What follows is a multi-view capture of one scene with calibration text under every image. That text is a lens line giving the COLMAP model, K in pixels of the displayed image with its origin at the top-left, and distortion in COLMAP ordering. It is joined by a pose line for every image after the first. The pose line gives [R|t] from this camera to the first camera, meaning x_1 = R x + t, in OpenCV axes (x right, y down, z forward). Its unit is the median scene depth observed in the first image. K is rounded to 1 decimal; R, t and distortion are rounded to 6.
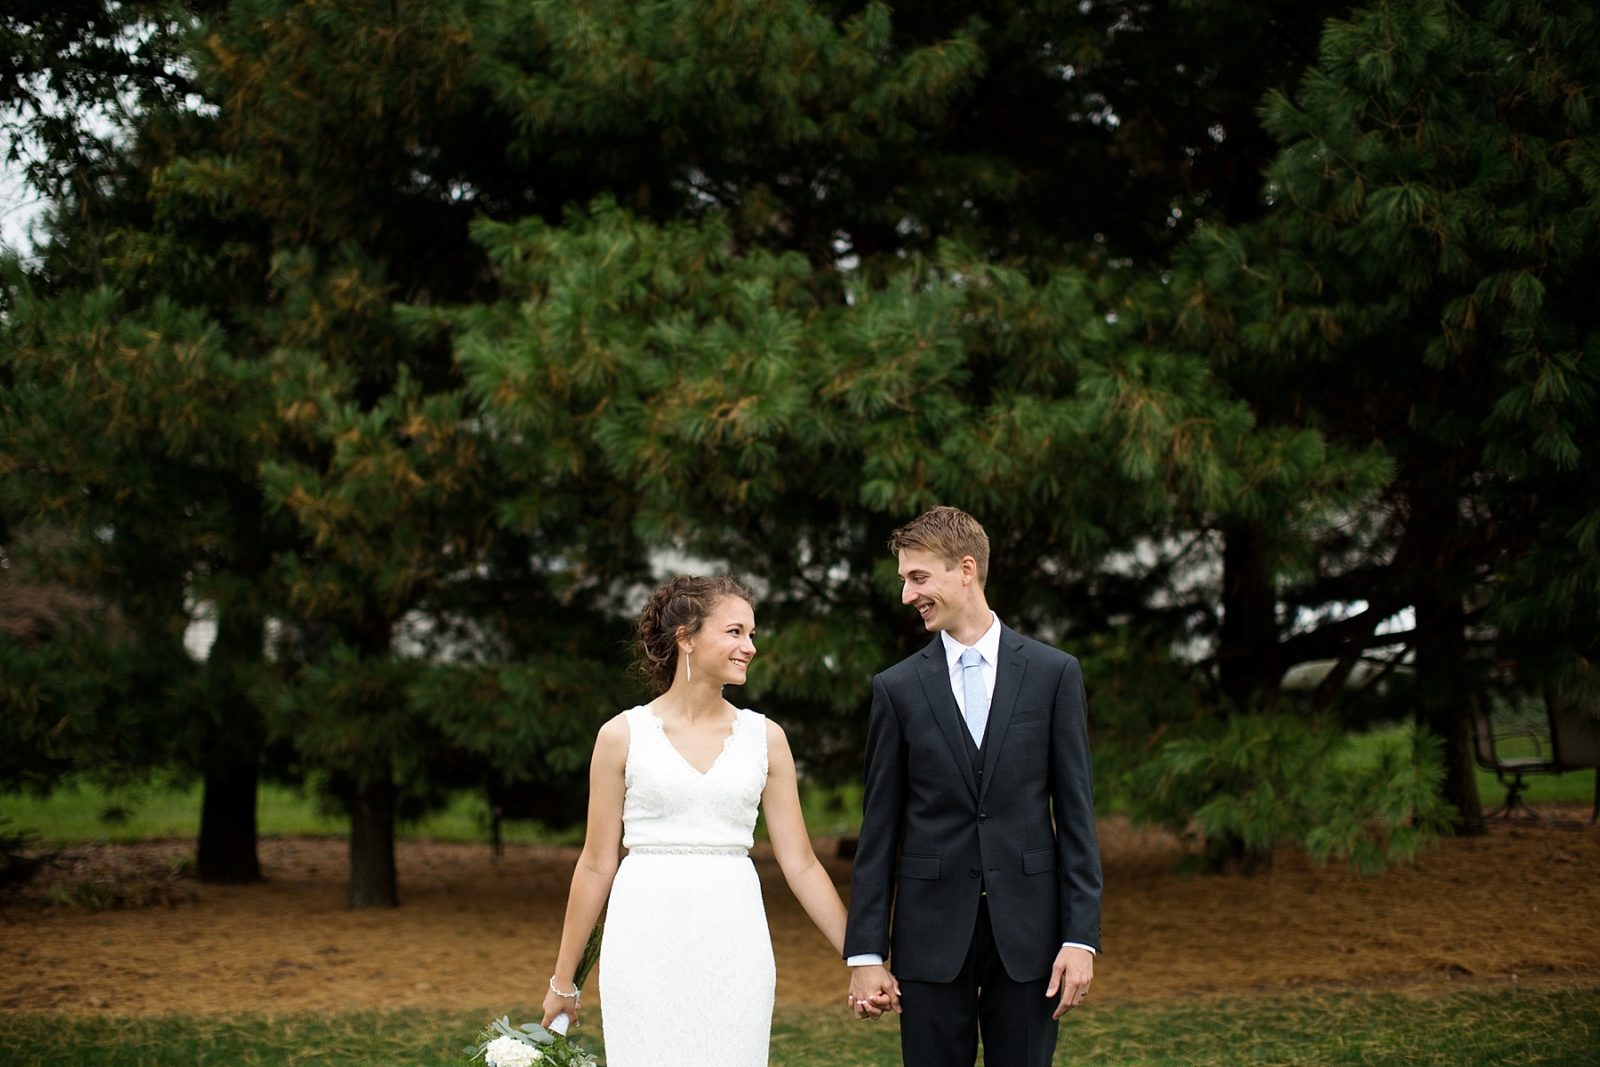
lens RADIAL K [[2245.8, 0, 817.1], [0, 2245.8, 533.0], [0, 0, 1]] dist [-0.099941, 0.000000]
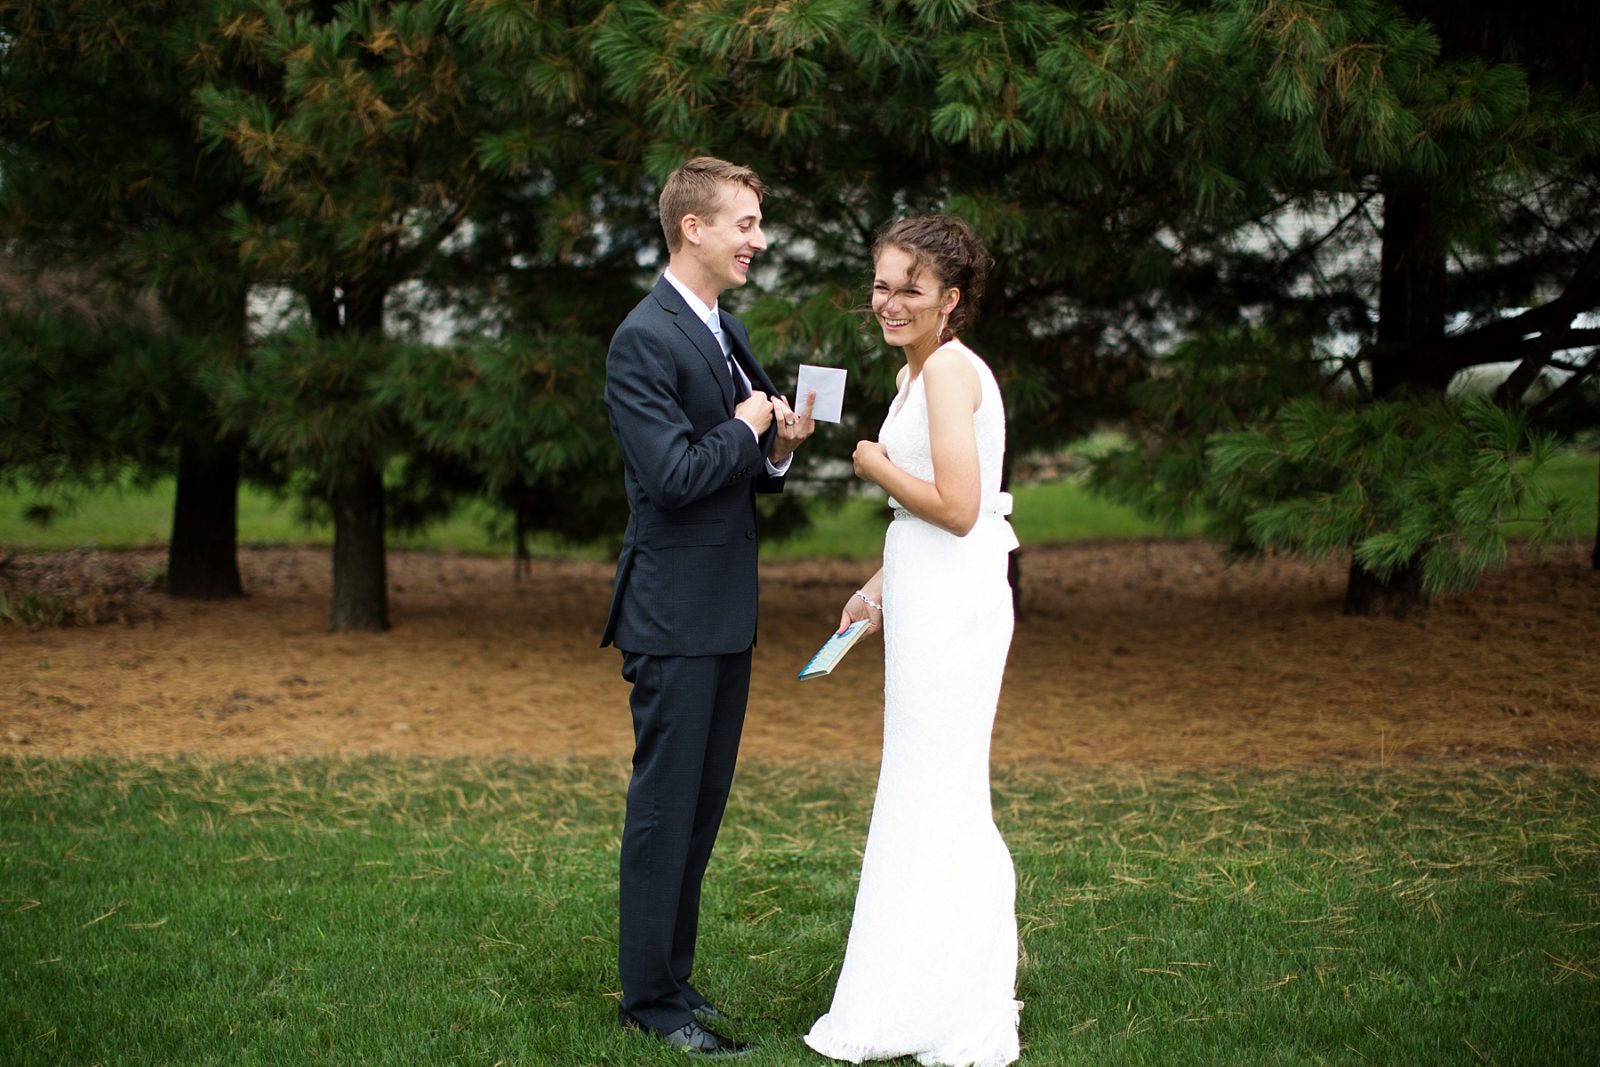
lens RADIAL K [[2245.8, 0, 786.8], [0, 2245.8, 518.9], [0, 0, 1]] dist [-0.099941, 0.000000]
pose [[0.997674, 0.021542, -0.064666, 0.021094], [-0.013709, 0.992774, 0.119214, 0.025032], [0.066766, -0.118050, 0.990761, 0.196119]]
